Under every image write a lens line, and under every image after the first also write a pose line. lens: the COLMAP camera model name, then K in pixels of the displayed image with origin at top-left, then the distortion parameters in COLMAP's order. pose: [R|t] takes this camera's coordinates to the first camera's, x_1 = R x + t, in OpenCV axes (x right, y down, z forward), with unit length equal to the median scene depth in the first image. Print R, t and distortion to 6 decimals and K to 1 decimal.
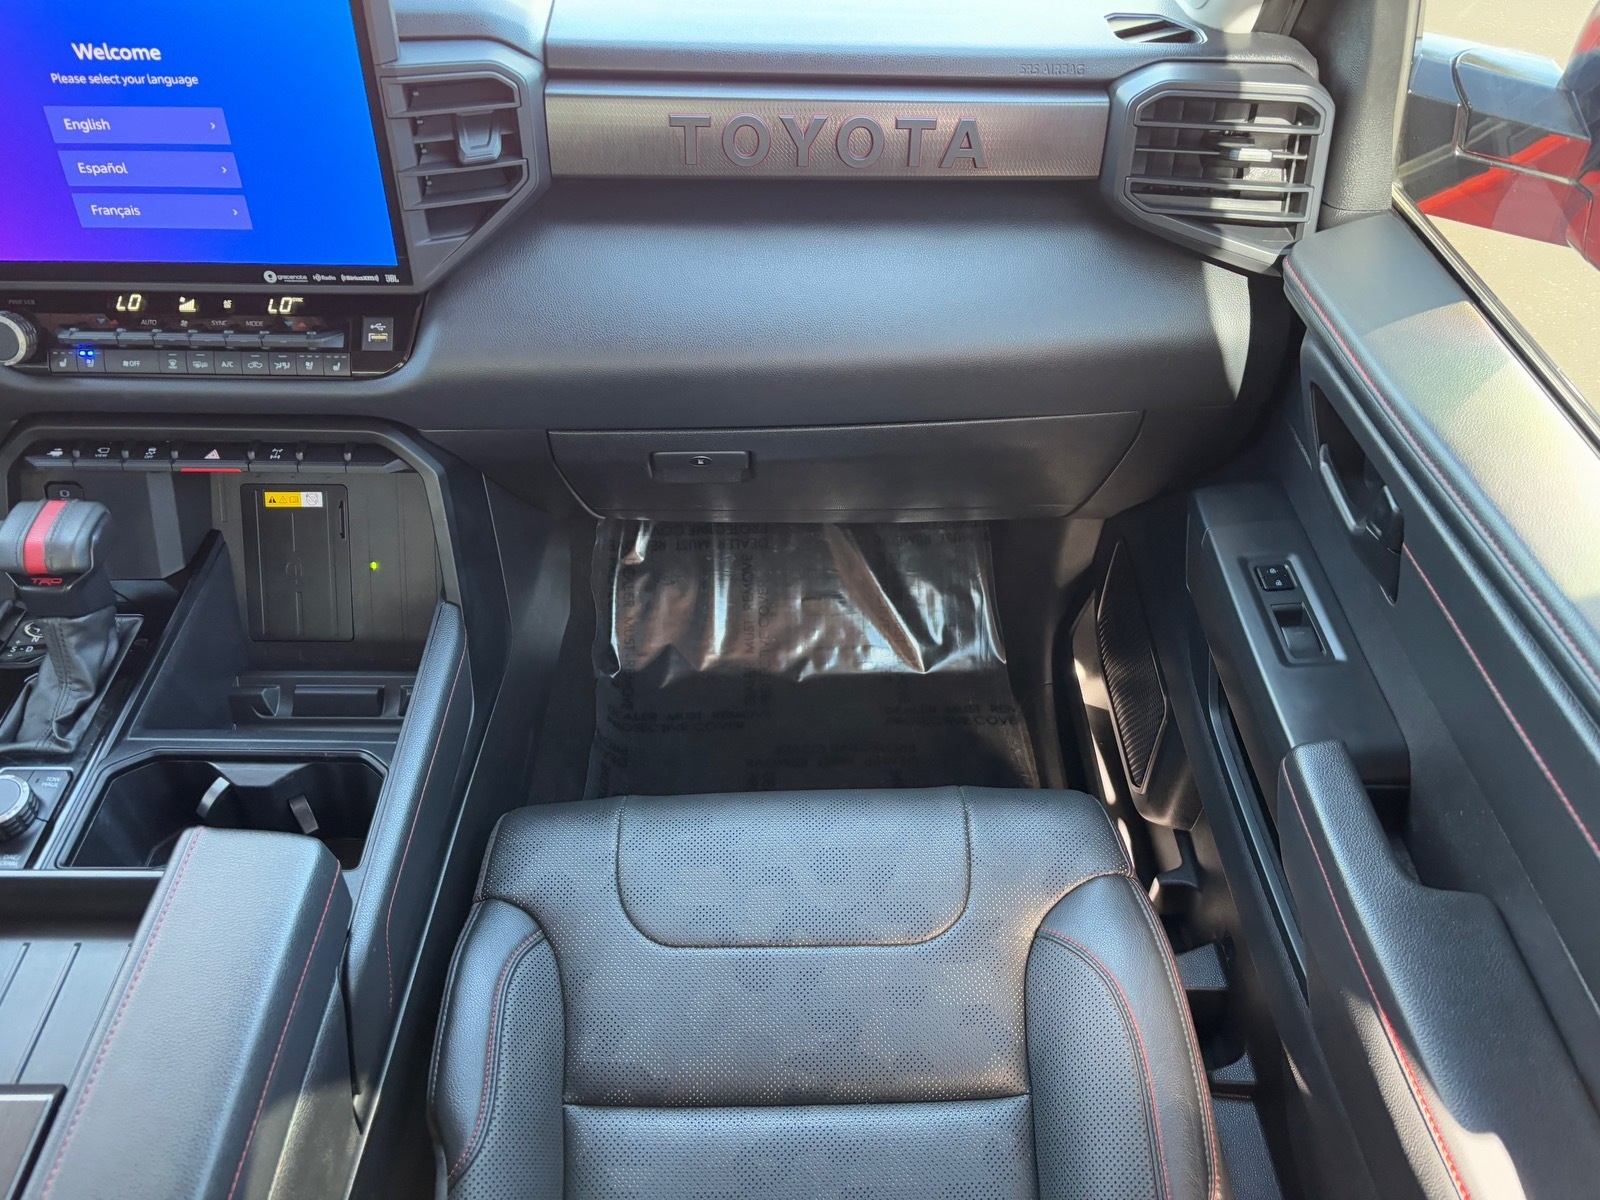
lens RADIAL K [[1228.9, 0, 813.8], [0, 1228.9, 598.0], [0, 0, 1]] dist [0.043829, -0.053879]
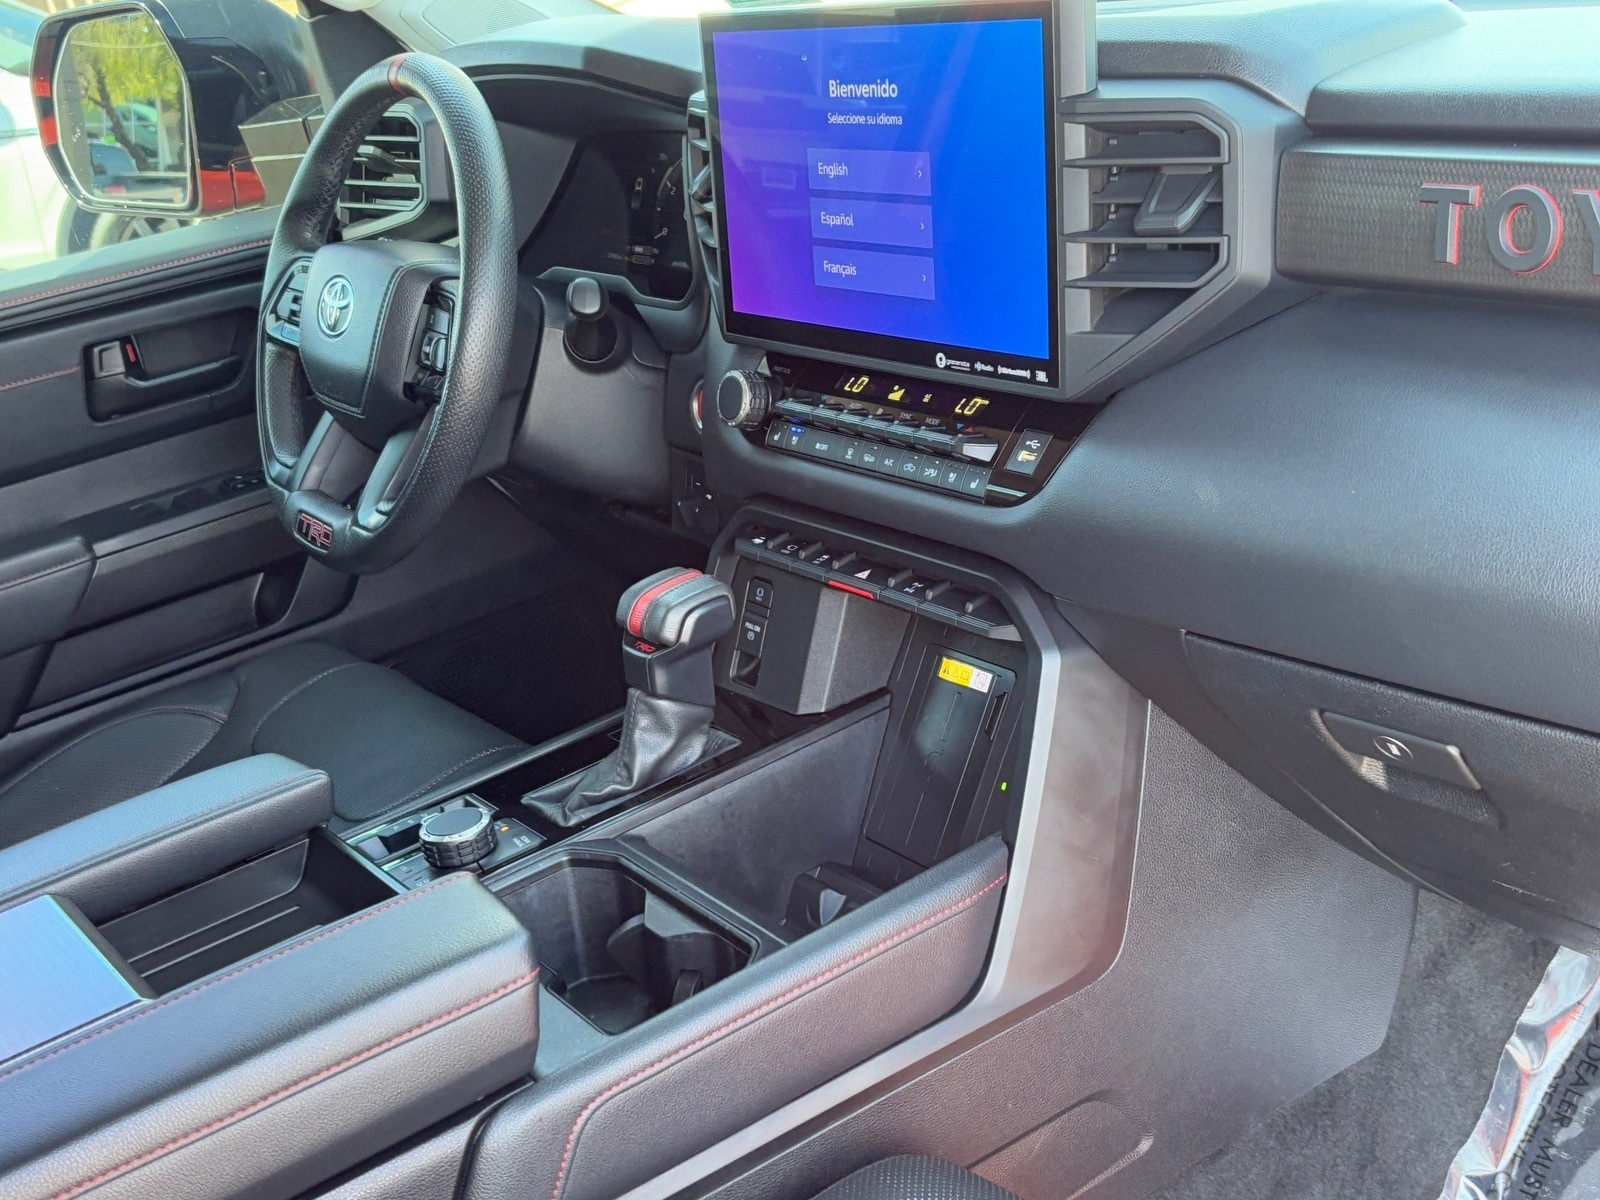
lens RADIAL K [[2004.8, 0, 799.5], [0, 2004.8, 608.2], [0, 0, 1]] dist [0.155435, 0.000000]
pose [[0.559451, 0.188207, -0.807213, 0.581909], [-0.424805, 0.901355, -0.084261, 0.034118], [0.711727, 0.390048, 0.584216, 0.230000]]
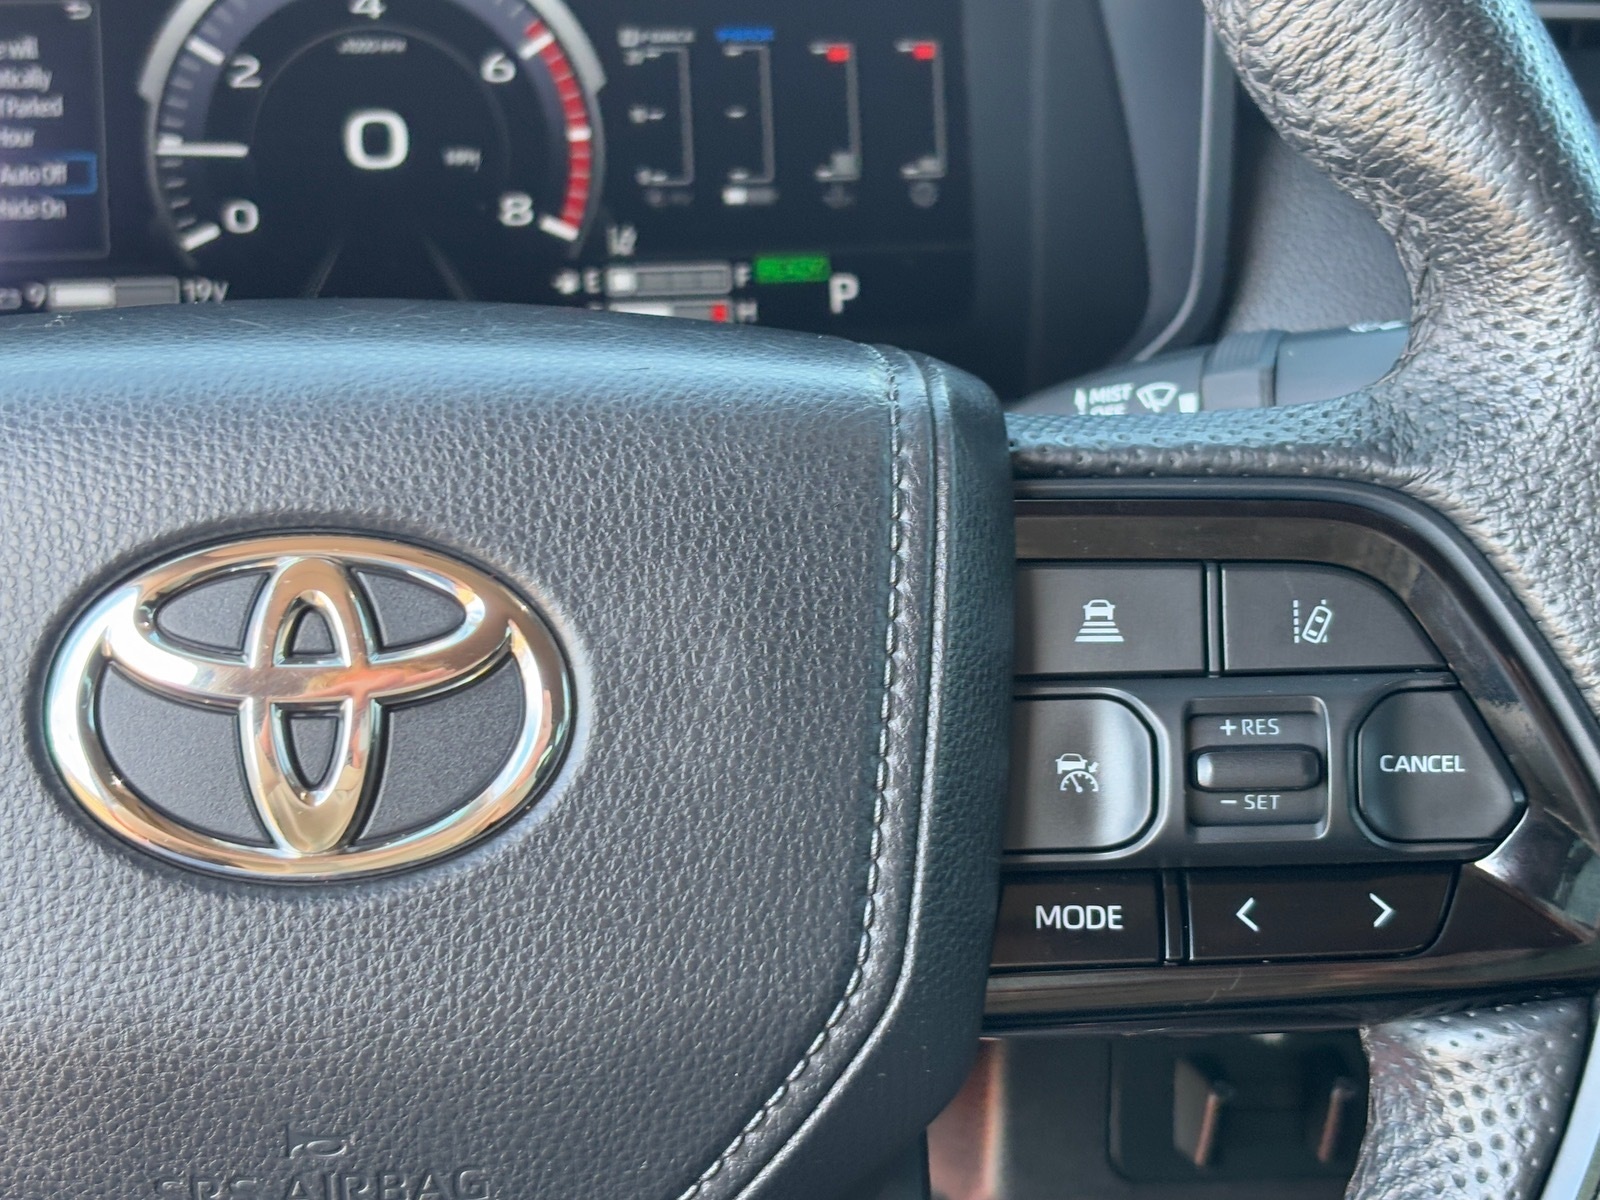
lens RADIAL K [[2599.2, 0, 784.4], [0, 2599.2, 631.5], [0, 0, 1]] dist [0.101417, 0.000000]
pose [[0.994361, -0.060741, 0.086928, -0.971519], [0.085812, 0.942490, -0.323030, -0.052514], [-0.062308, 0.328668, 0.942388, 0.482823]]
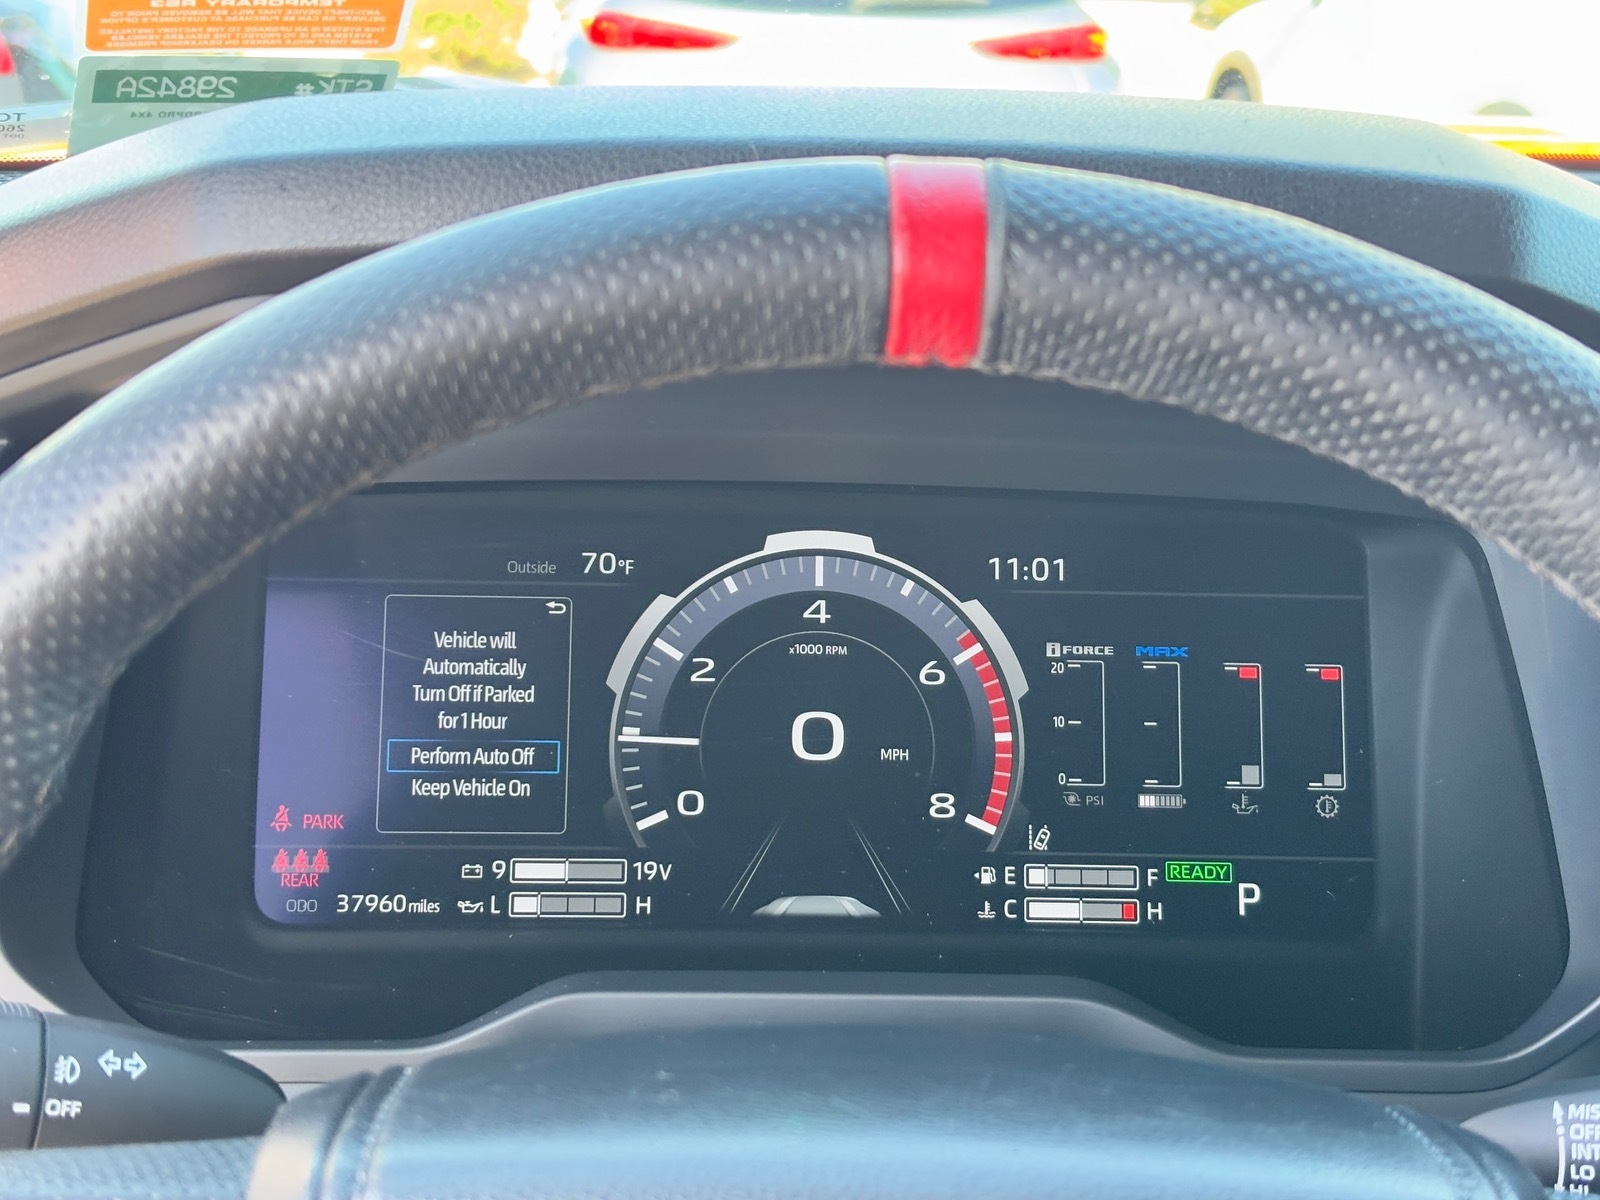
lens RADIAL K [[2455.8, 0, 805.5], [0, 2455.8, 587.0], [0, 0, 1]] dist [0.128114, 0.000000]
pose [[0.999701, 0.000030, 0.024449, -1.029692], [0.011183, 0.888706, -0.458341, -0.122253], [-0.021741, 0.458478, 0.888440, 0.456931]]
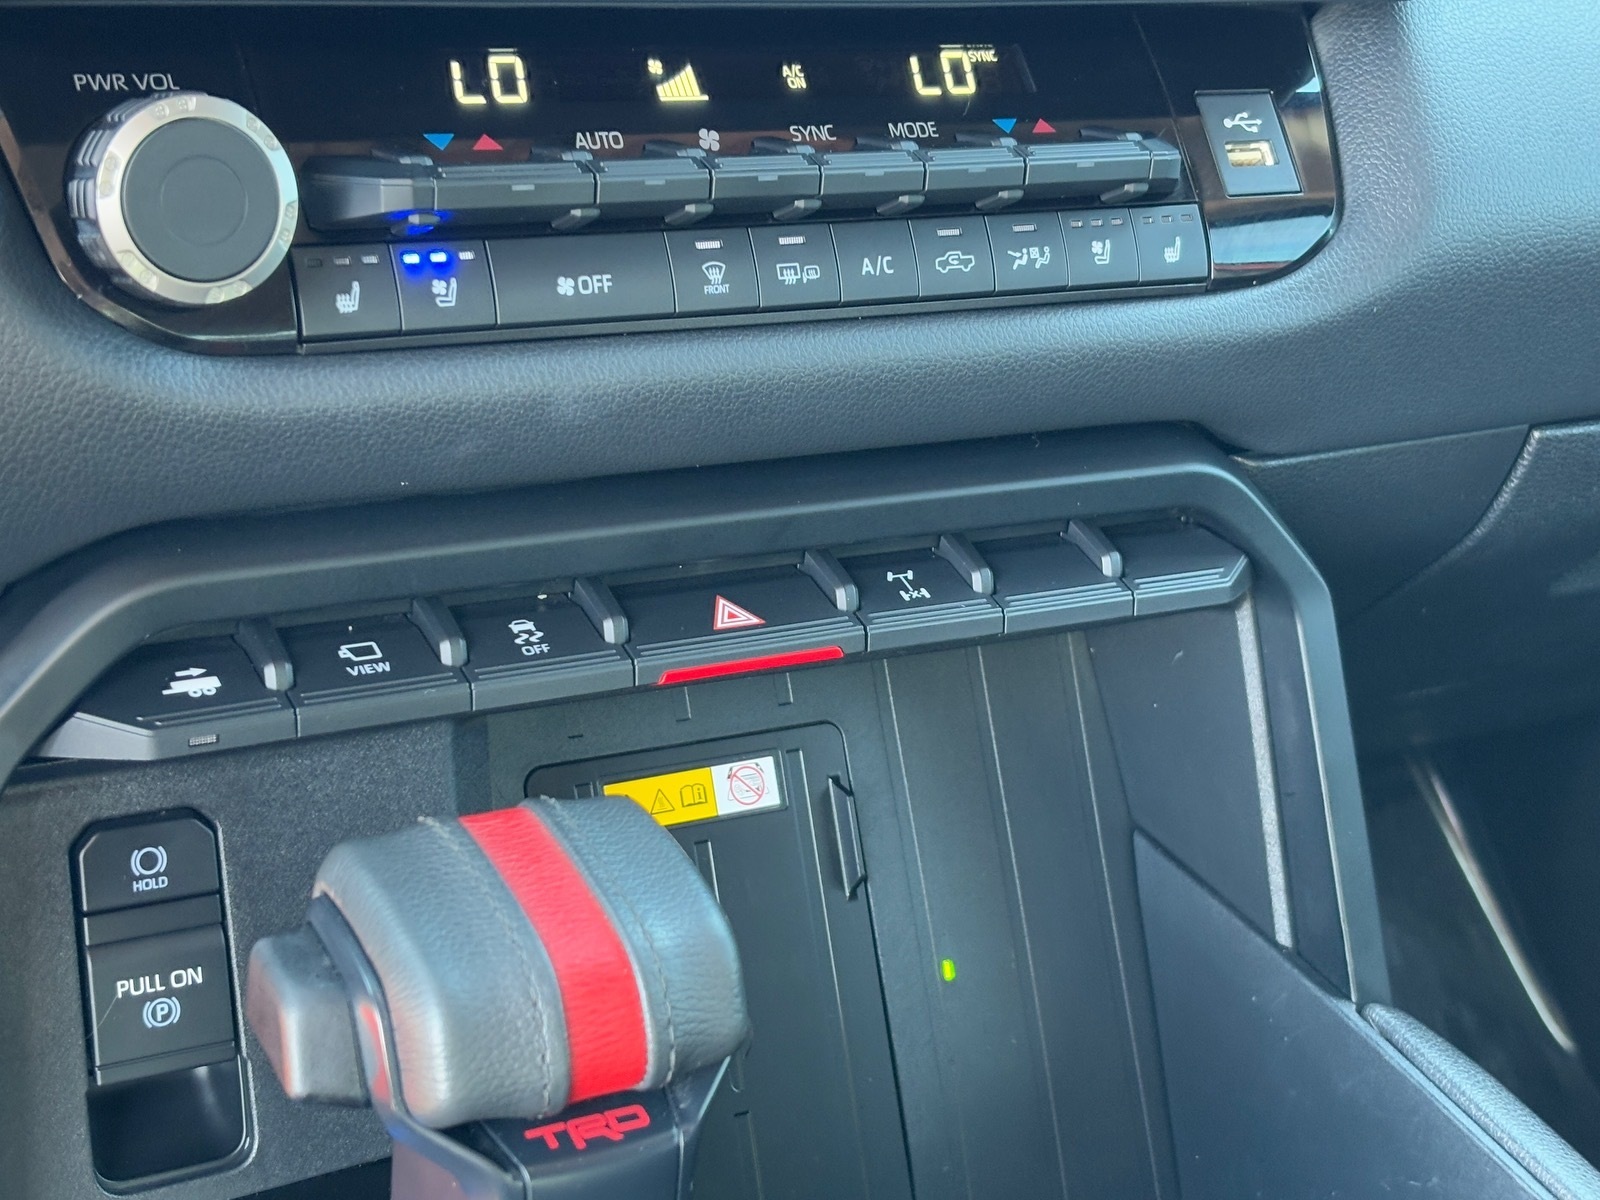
lens RADIAL K [[2633.9, 0, 792.5], [0, 2633.9, 613.8], [0, 0, 1]] dist [0.134901, 0.000000]
pose [[0.870494, -0.128186, 0.475193, -0.802682], [0.228142, 0.960590, -0.158803, -0.018751], [-0.436110, 0.246649, 0.865432, 0.506042]]
